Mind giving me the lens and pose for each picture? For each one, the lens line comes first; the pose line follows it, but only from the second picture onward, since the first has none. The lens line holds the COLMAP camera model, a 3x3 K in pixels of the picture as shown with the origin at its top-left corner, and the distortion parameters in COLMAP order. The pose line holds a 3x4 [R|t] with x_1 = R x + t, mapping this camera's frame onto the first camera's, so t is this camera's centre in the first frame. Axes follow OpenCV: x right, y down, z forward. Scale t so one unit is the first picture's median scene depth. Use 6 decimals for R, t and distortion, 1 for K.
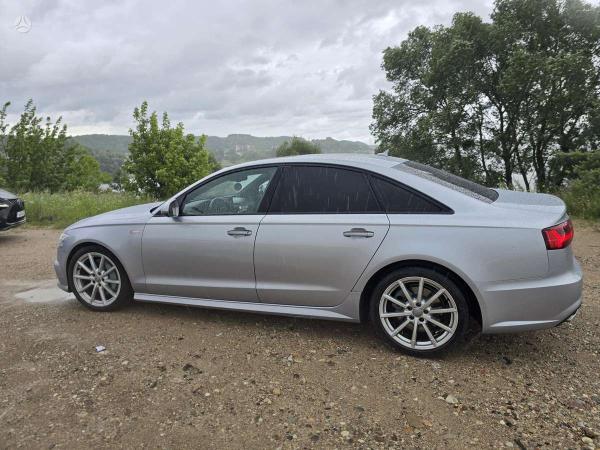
lens RADIAL K [[426.9, 0, 297.0], [0, 426.9, 231.4], [0, 0, 1]] dist [0.048217, -0.035256]
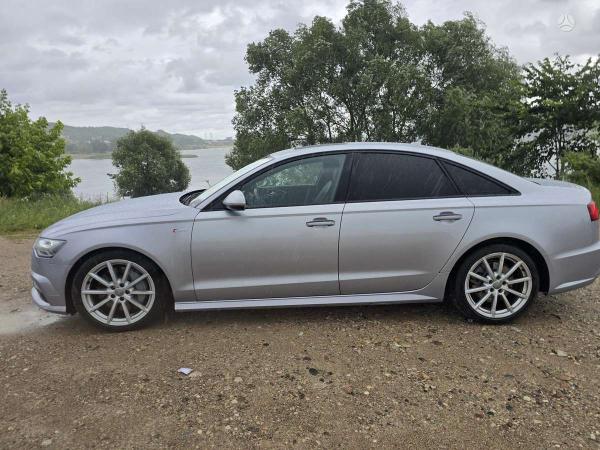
lens RADIAL K [[426.9, 0, 296.2], [0, 426.9, 220.8], [0, 0, 1]] dist [0.048217, -0.035256]
pose [[0.921991, -0.051778, 0.383734, -0.261492], [0.056369, 0.998410, -0.000719, -0.002355], [-0.383086, 0.022294, 0.923443, 0.068450]]
